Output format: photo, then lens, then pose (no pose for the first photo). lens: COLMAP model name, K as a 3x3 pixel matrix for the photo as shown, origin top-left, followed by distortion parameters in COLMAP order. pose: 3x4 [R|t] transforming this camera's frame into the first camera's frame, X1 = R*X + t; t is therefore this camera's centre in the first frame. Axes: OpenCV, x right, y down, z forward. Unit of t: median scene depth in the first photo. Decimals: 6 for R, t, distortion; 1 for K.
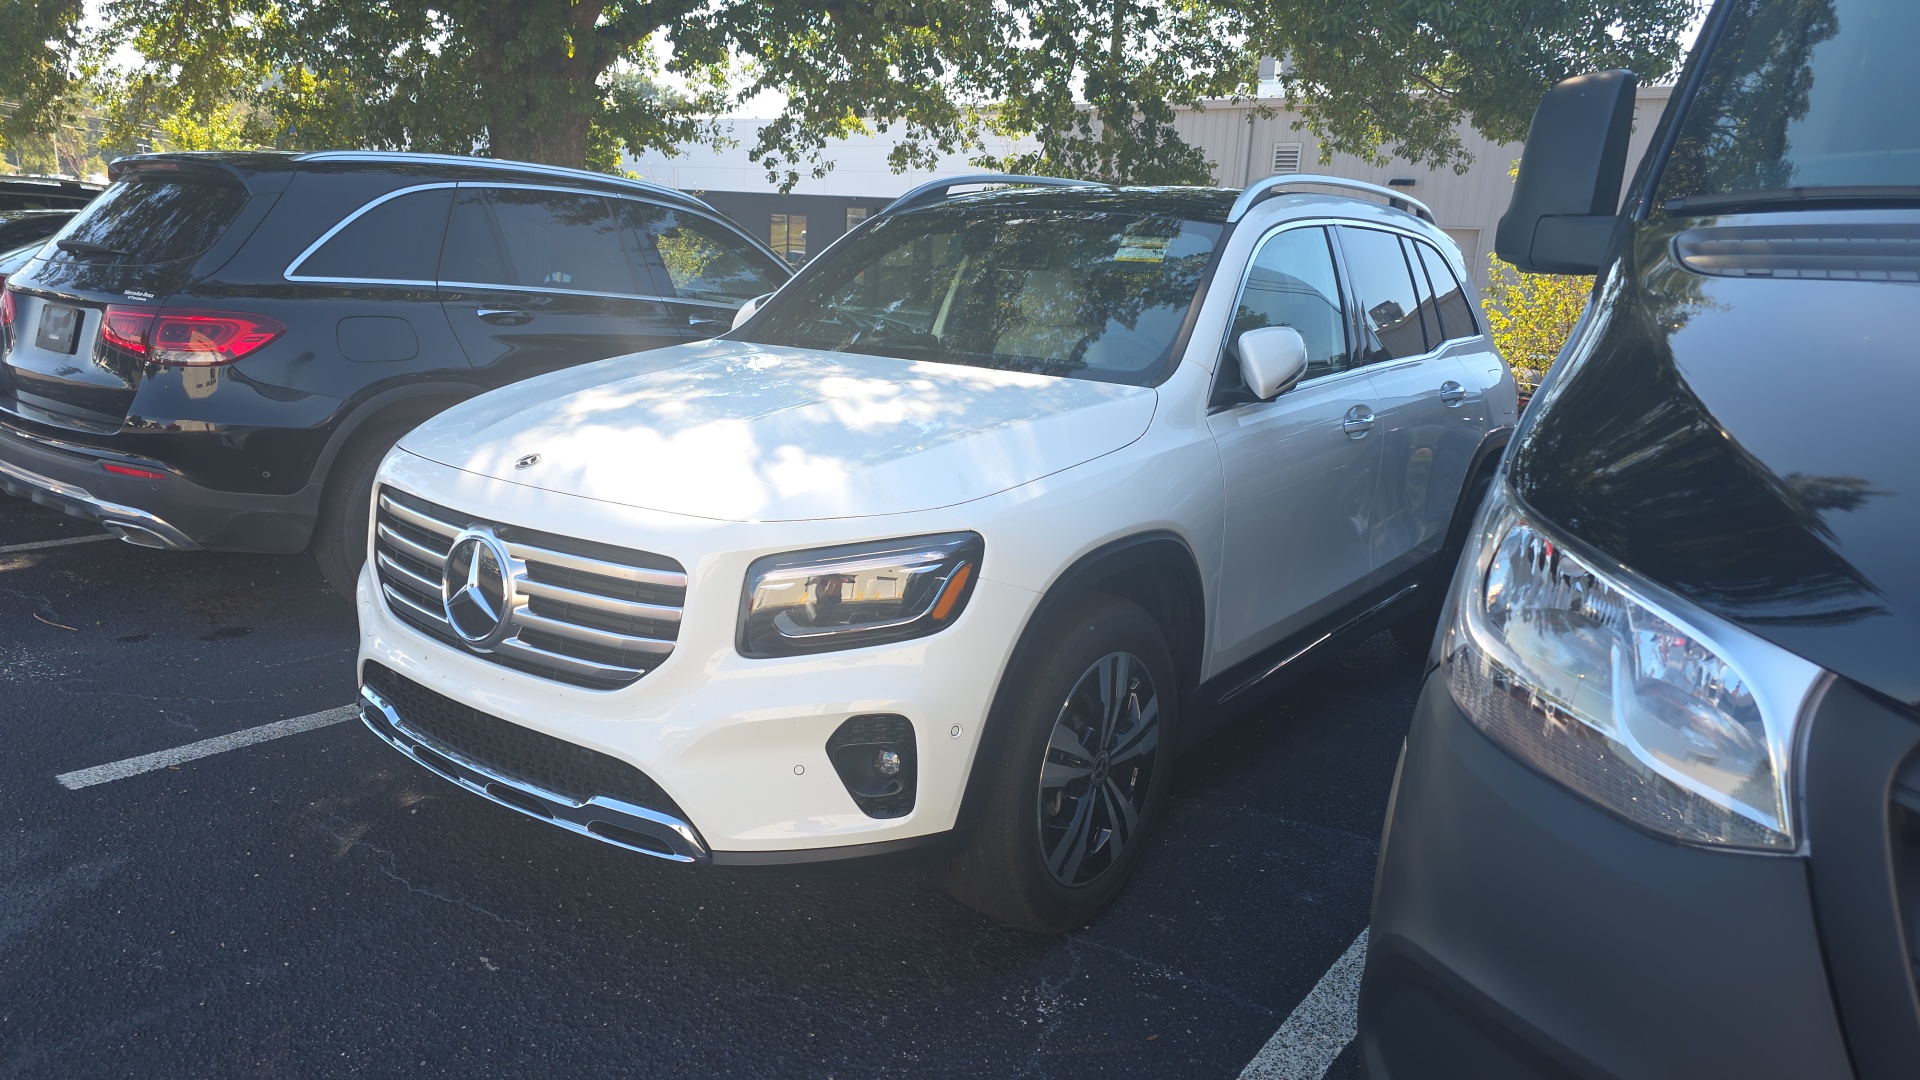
lens RADIAL K [[1269.7, 0, 960.0], [0, 1269.7, 540.0], [0, 0, 1]] dist [0.121191, -0.000318]
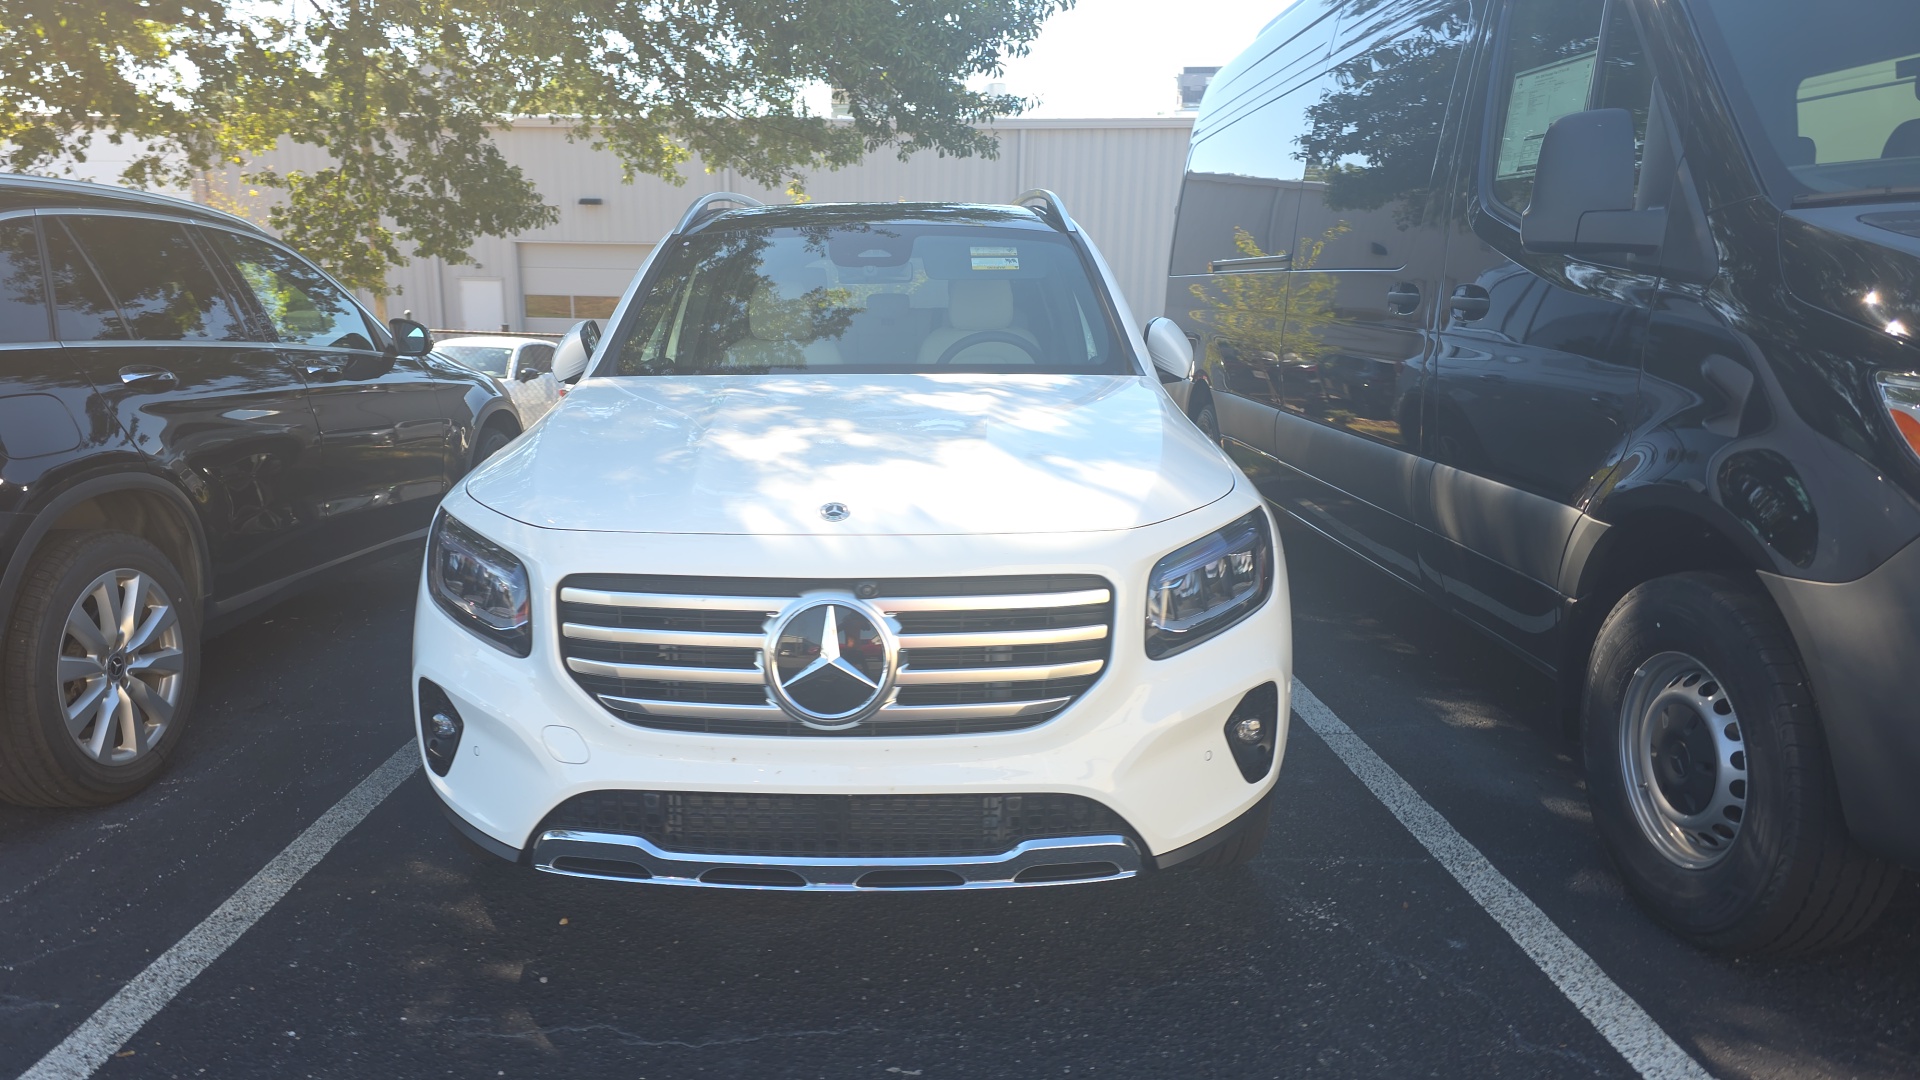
lens RADIAL K [[1238.3, 0, 960.0], [0, 1238.3, 540.0], [0, 0, 1]] dist [0.036237, -0.000513]
pose [[0.827135, -0.166595, 0.536744, -0.316857], [0.169139, 0.984567, 0.044943, -0.027850], [-0.535947, 0.053610, 0.842548, 0.101981]]
